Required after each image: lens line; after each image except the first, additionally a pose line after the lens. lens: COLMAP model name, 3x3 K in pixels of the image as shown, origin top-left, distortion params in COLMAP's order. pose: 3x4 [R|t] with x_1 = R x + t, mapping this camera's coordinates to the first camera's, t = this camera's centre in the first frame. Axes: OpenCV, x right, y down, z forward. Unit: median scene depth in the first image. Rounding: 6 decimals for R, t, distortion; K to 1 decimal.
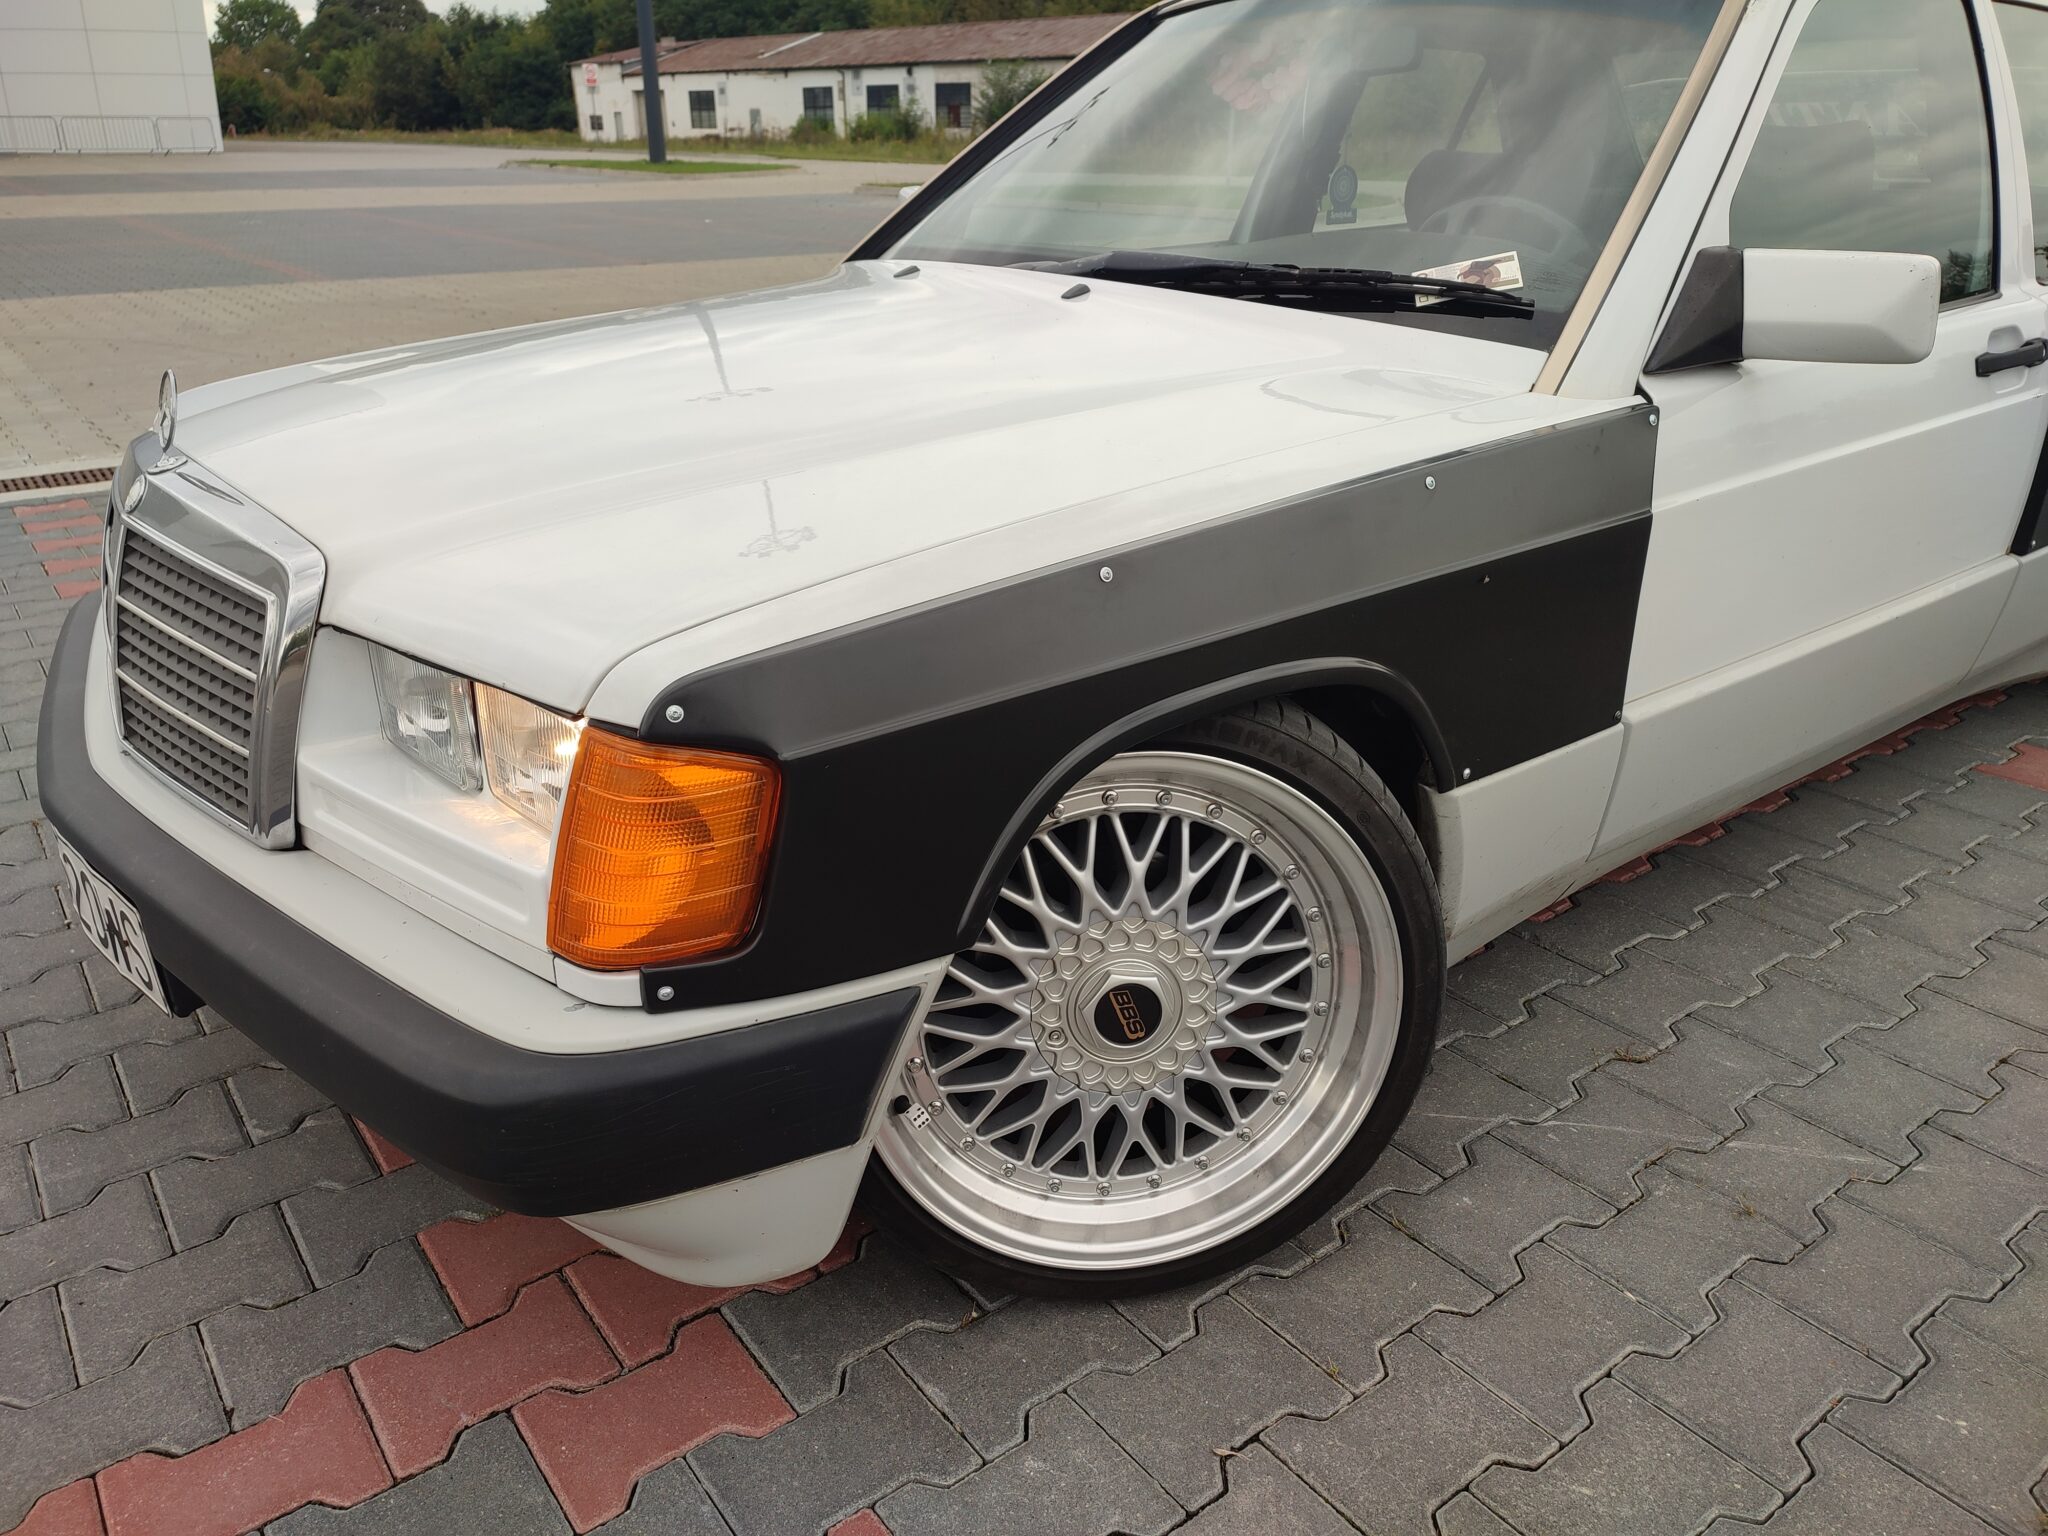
lens RADIAL K [[1492.8, 0, 1003.2], [0, 1492.8, 760.7], [0, 0, 1]] dist [0.038869, -0.024378]
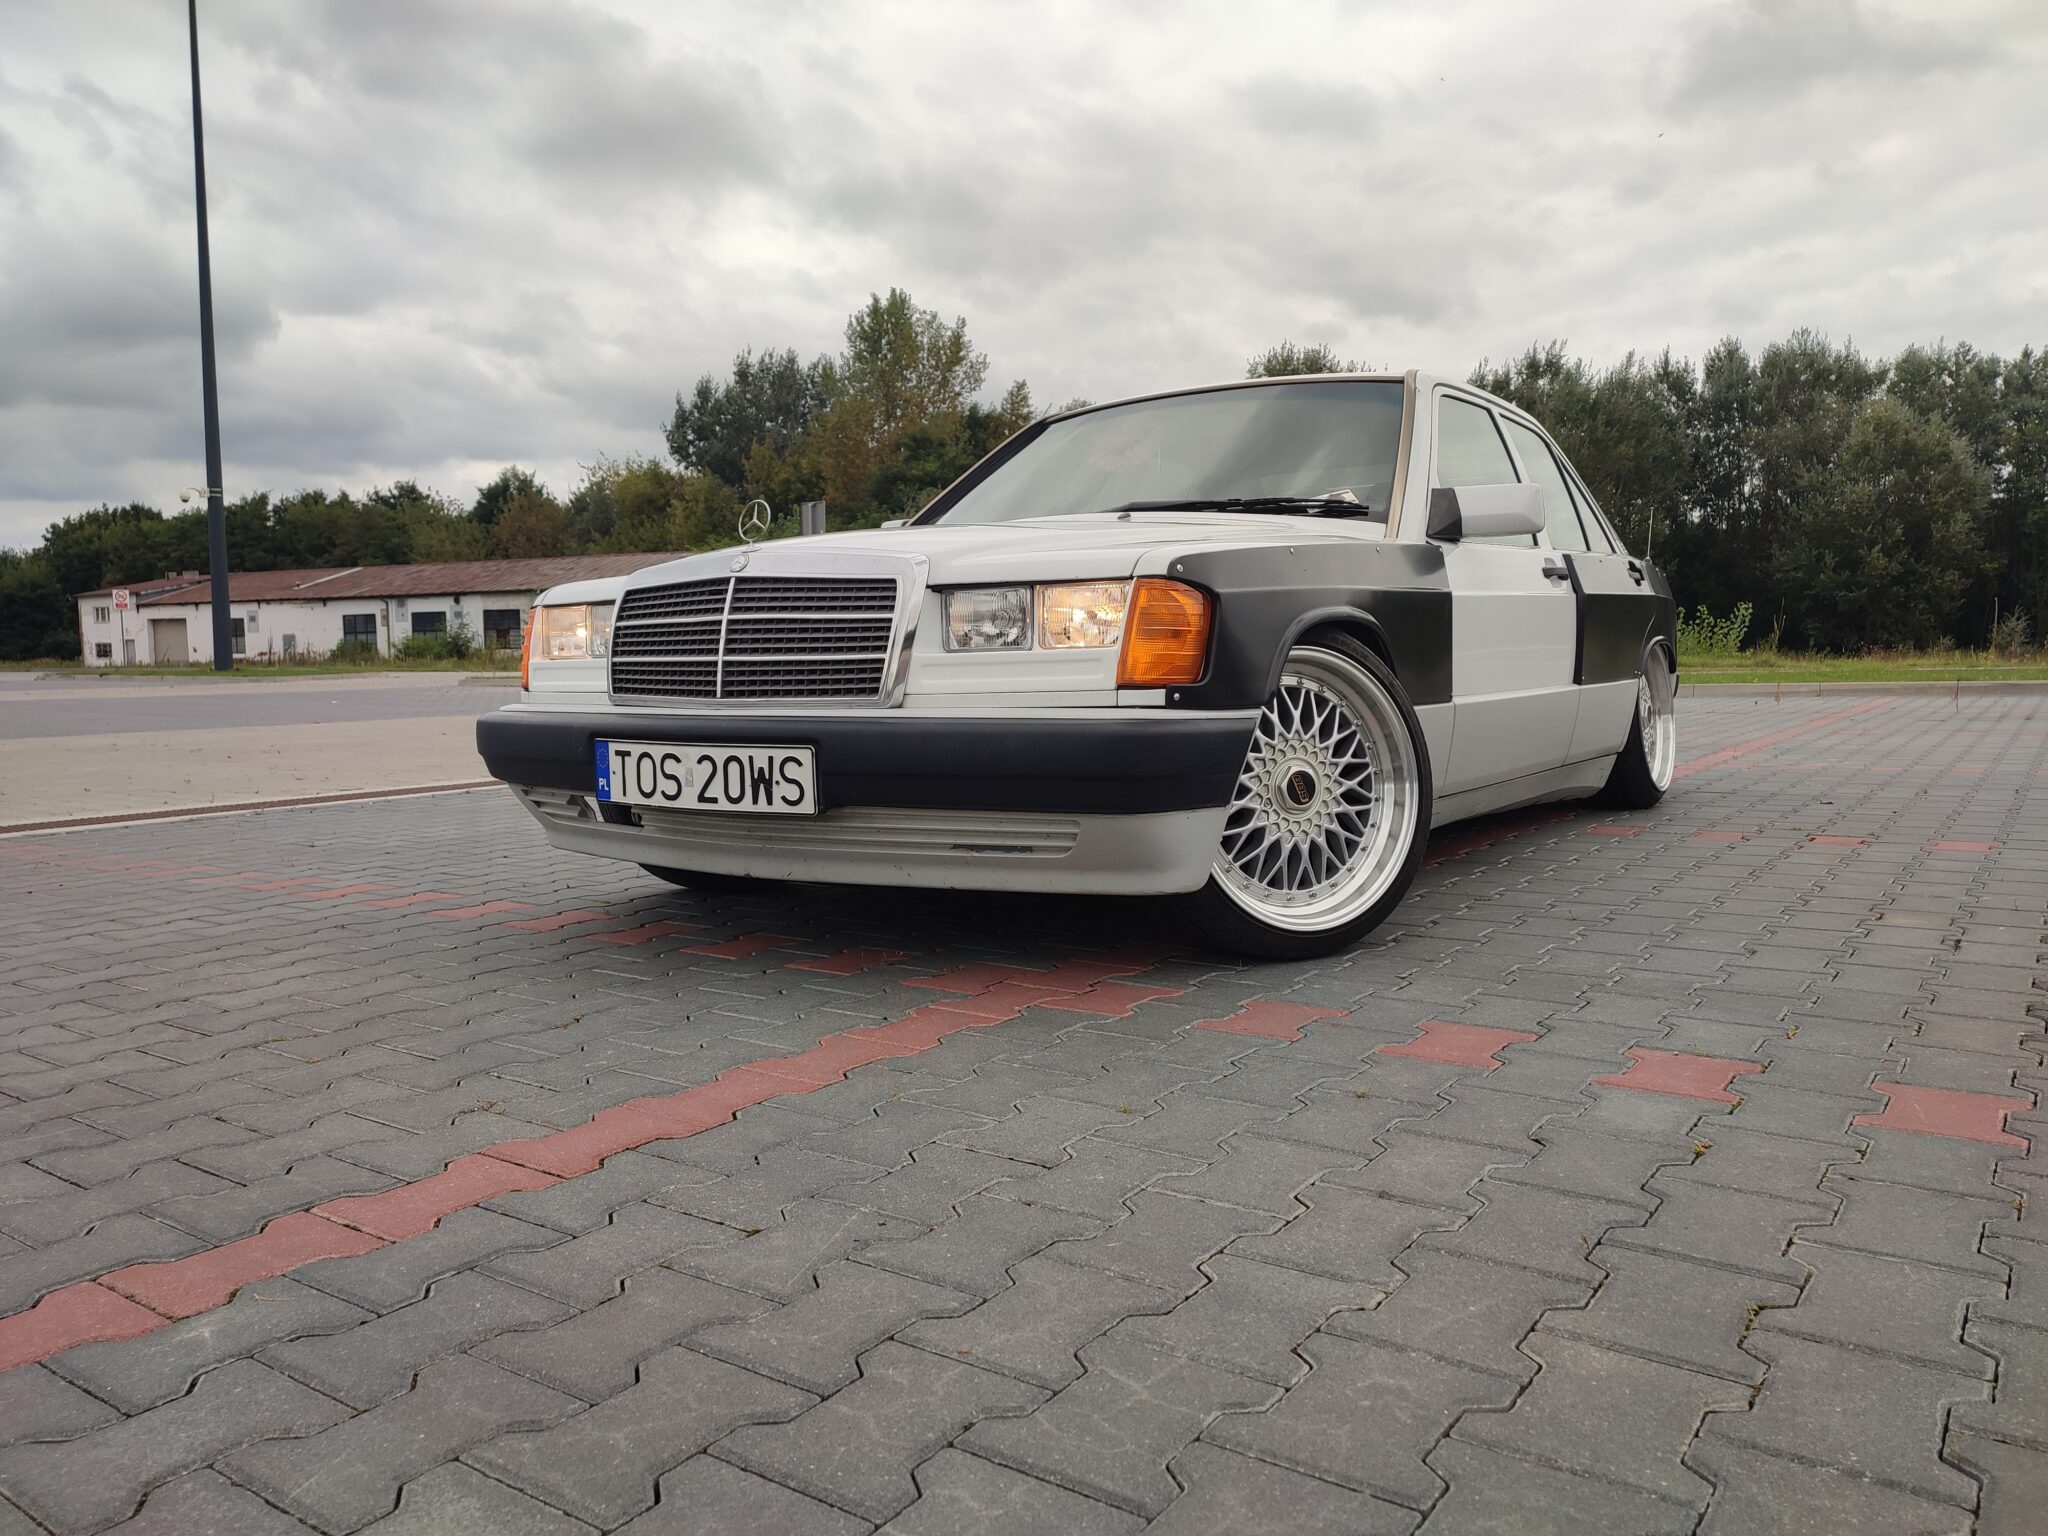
lens RADIAL K [[1492.8, 0, 1003.2], [0, 1492.8, 760.7], [0, 0, 1]] dist [0.038869, -0.024378]
pose [[0.954799, -0.032342, 0.295489, -0.826539], [0.125549, 0.944923, -0.302256, 0.645513], [-0.269438, 0.325692, 0.906271, -0.657842]]
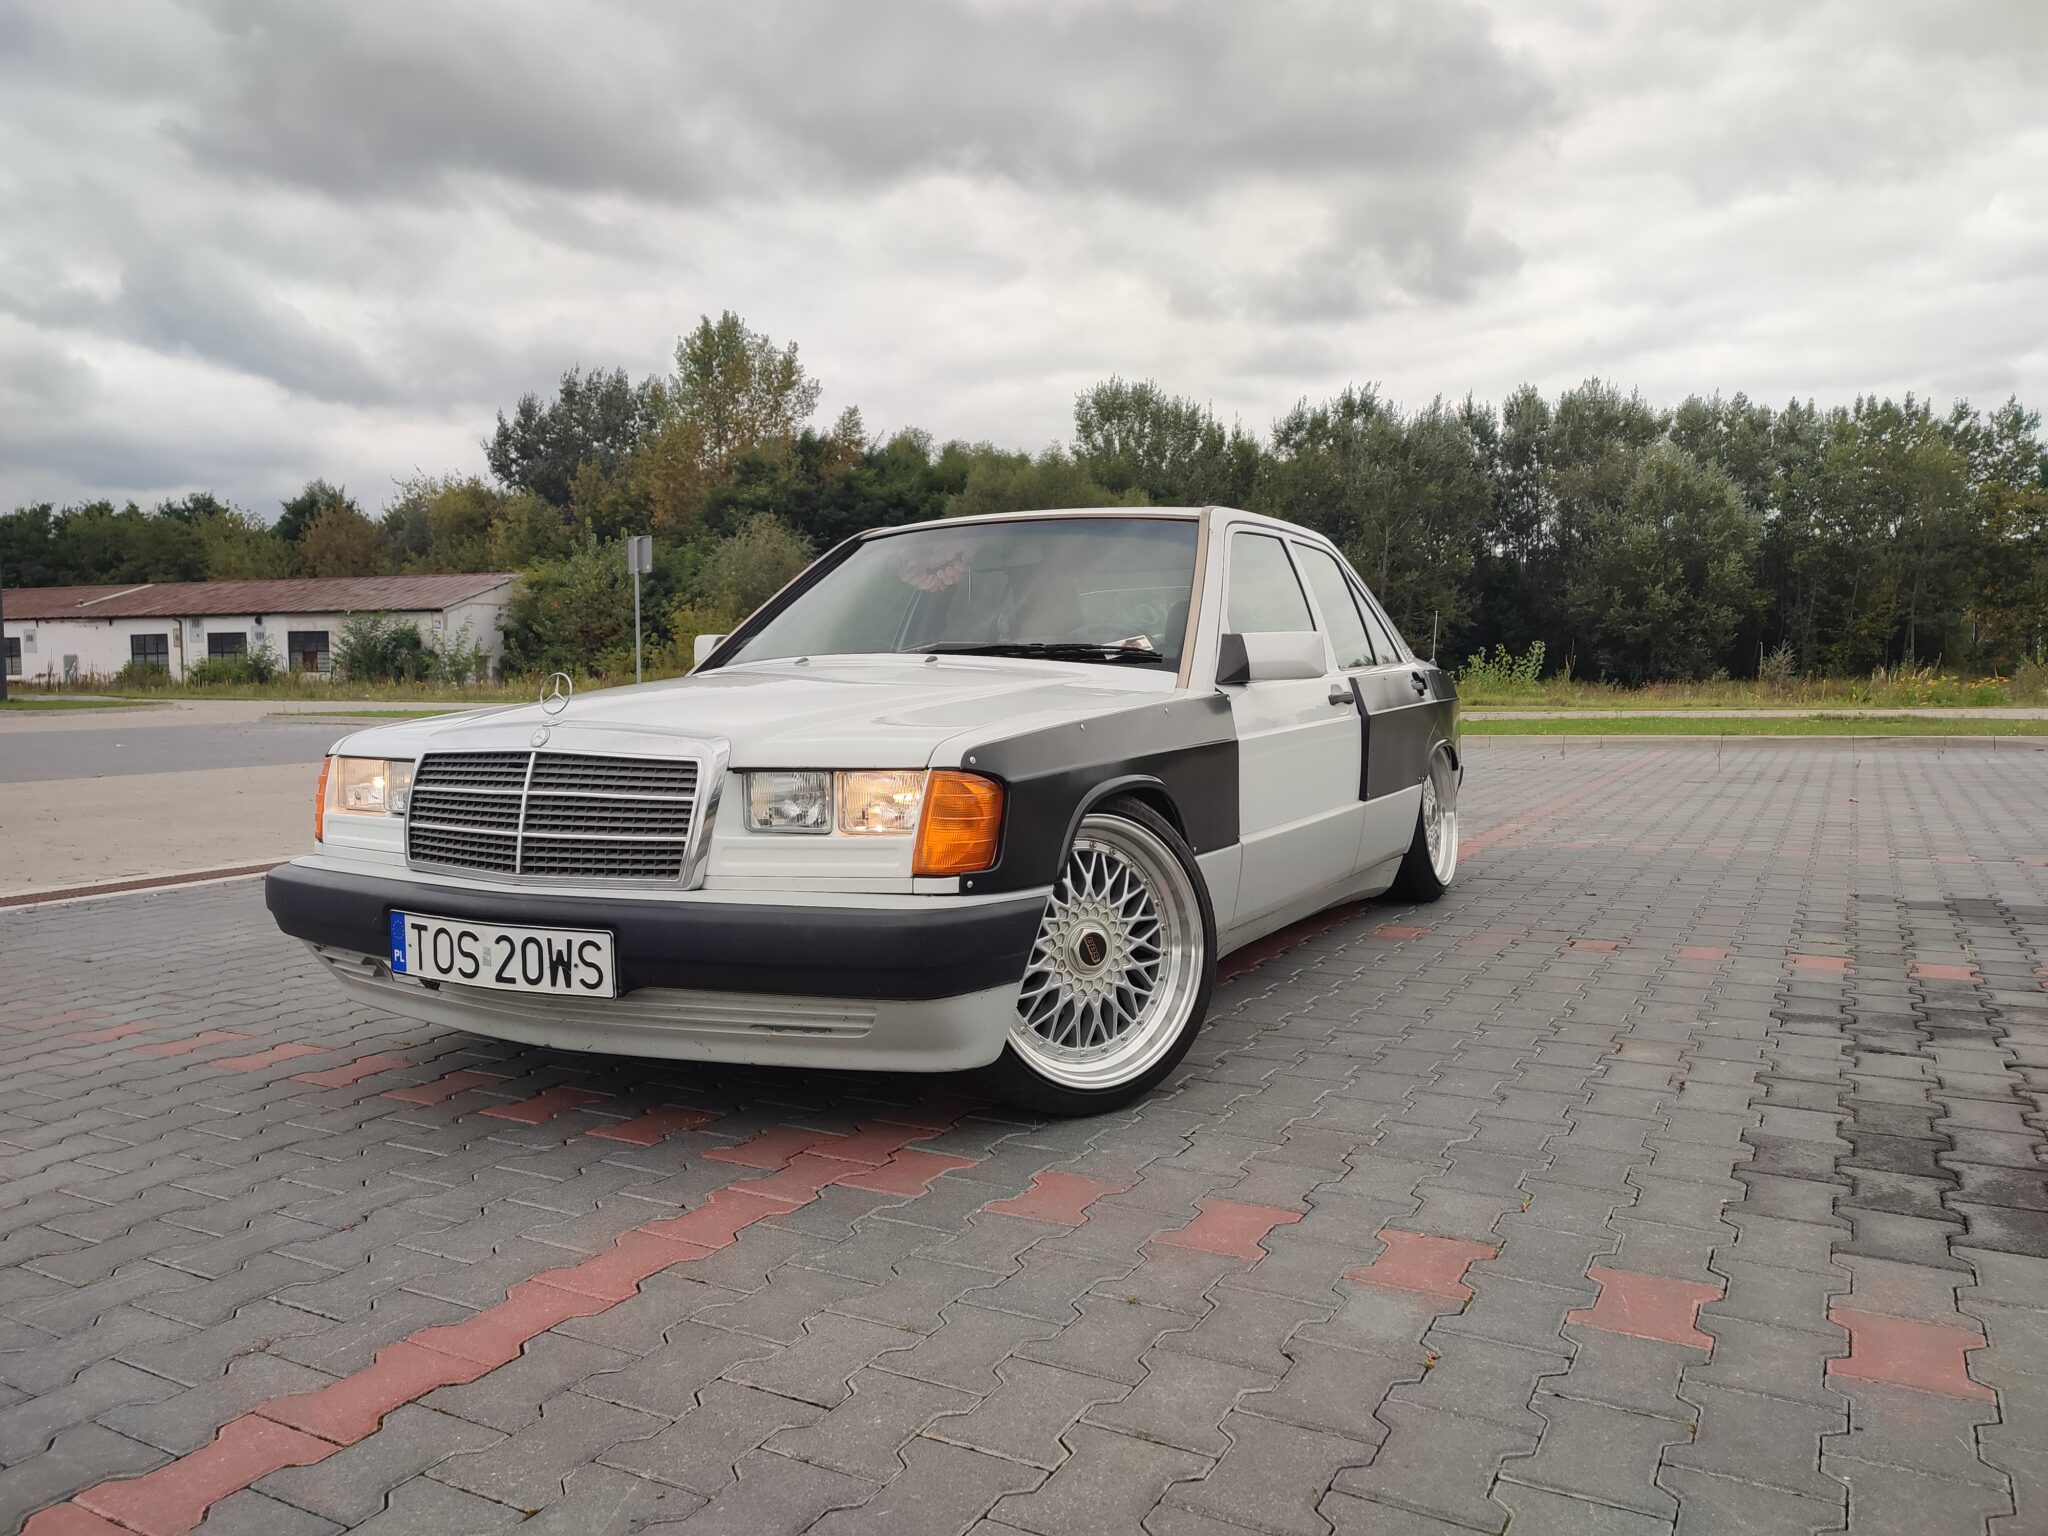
lens RADIAL K [[1486.3, 0, 1004.2], [0, 1486.3, 766.6], [0, 0, 1]] dist [0.057061, -0.053204]
pose [[0.915911, -0.029534, 0.400294, -0.799951], [0.160236, 0.941278, -0.297186, 0.495274], [-0.368011, 0.336338, 0.866859, -0.781493]]
